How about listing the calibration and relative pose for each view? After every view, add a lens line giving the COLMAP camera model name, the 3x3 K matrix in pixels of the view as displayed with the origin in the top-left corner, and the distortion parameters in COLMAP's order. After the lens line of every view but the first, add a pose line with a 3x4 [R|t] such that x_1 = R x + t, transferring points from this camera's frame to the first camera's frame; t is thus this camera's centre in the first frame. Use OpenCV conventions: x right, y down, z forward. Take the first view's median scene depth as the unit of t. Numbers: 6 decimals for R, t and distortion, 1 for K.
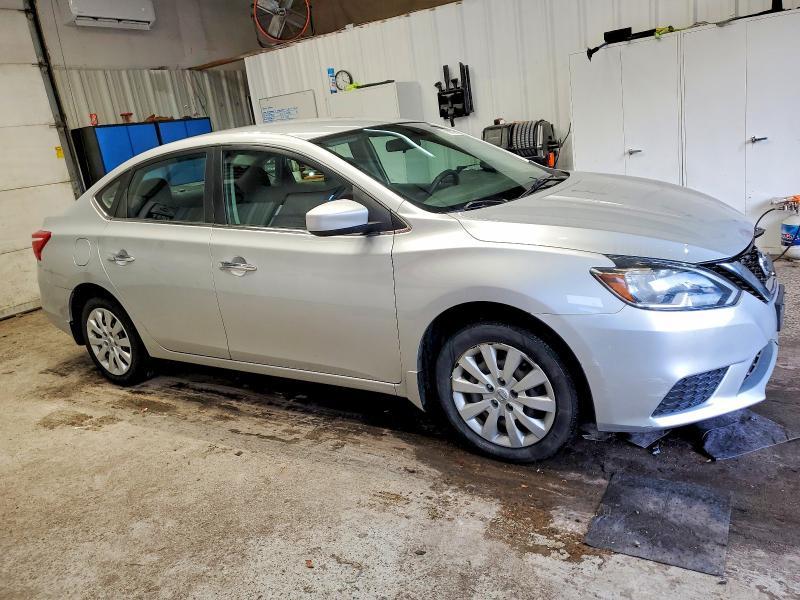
lens RADIAL K [[624.6, 0, 405.5], [0, 624.6, 300.0], [0, 0, 1]] dist [0.015224, -0.037679]
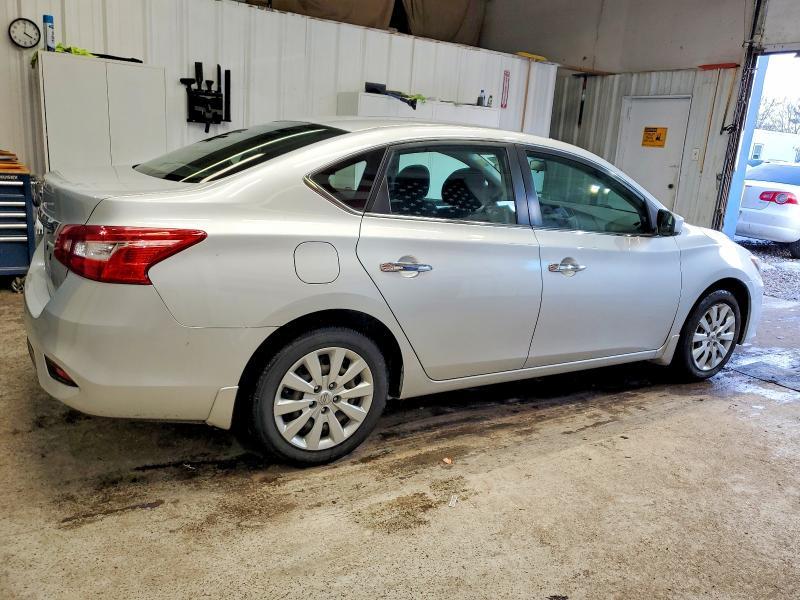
lens RADIAL K [[624.6, 0, 401.7], [0, 624.6, 293.9], [0, 0, 1]] dist [0.015224, -0.037679]
pose [[0.456069, -0.077680, 0.886547, -1.176309], [0.114346, 0.993041, 0.028188, -0.071677], [-0.882568, 0.088517, 0.461778, 0.674056]]
